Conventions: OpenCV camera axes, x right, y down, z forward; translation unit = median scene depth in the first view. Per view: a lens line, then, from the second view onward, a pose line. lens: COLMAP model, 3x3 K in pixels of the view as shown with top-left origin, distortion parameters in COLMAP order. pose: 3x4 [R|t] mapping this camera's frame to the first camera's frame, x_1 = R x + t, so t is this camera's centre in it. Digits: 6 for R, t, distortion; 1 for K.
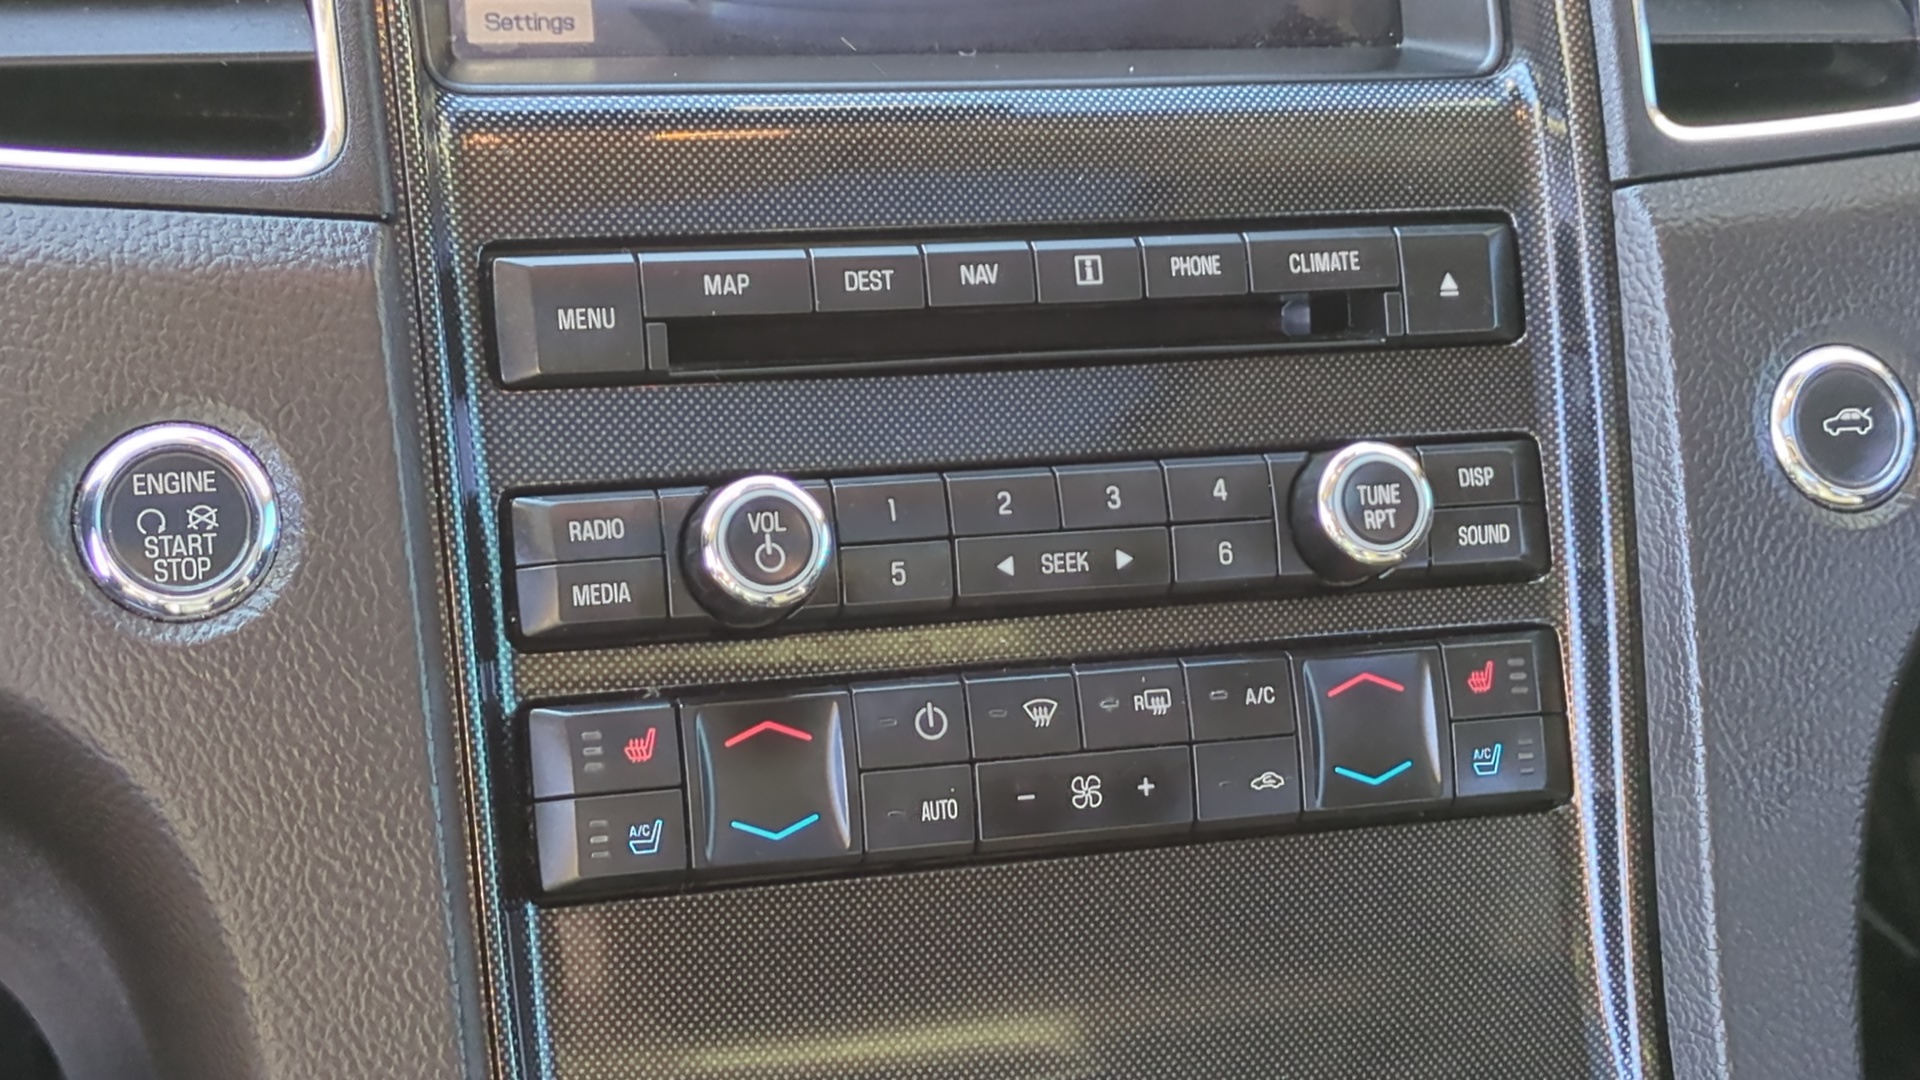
lens RADIAL K [[3261.4, 0, 960.0], [0, 3261.4, 540.0], [0, 0, 1]] dist [0.085892, -0.007607]
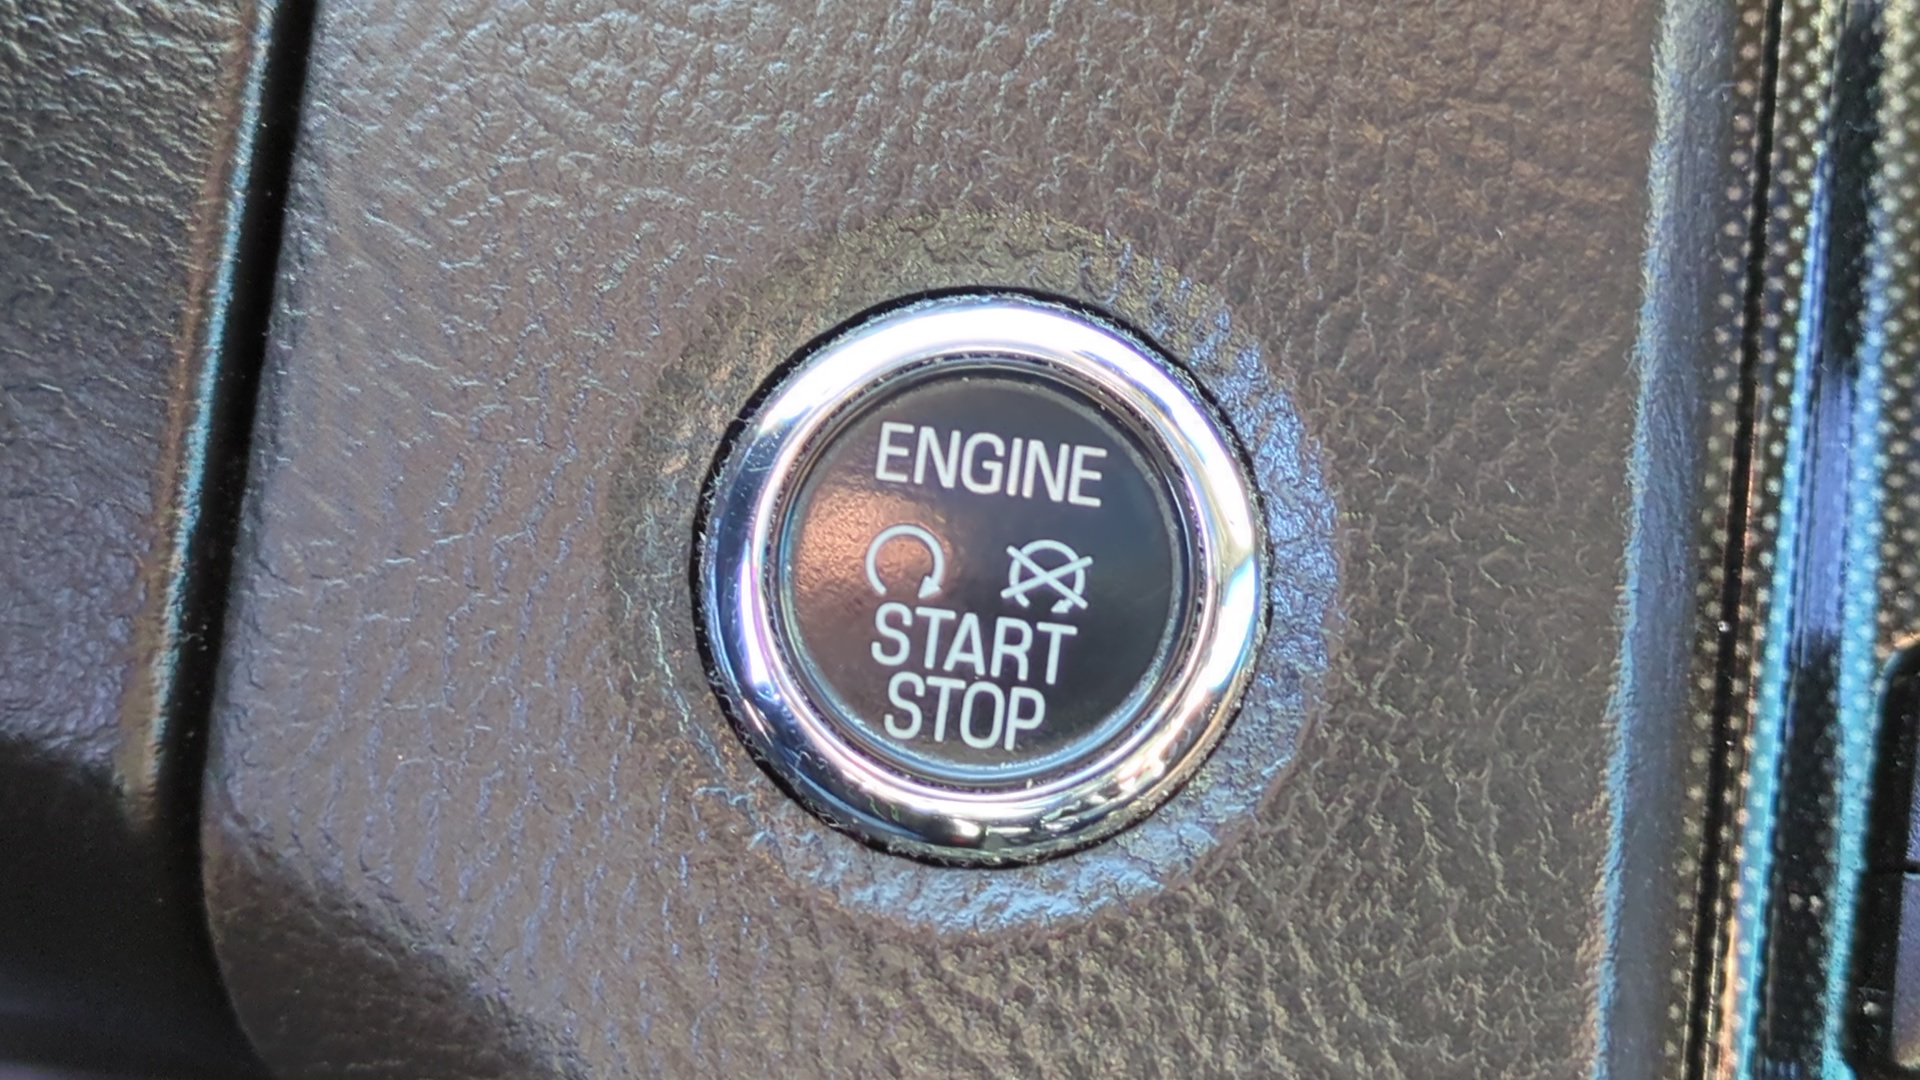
lens RADIAL K [[3261.4, 0, 960.0], [0, 3261.4, 540.0], [0, 0, 1]] dist [0.085892, -0.007607]
pose [[0.922974, 0.170194, -0.345185, -0.121300], [-0.177753, 0.984025, 0.009891, -0.012328], [0.341354, 0.052228, 0.938483, 0.672583]]
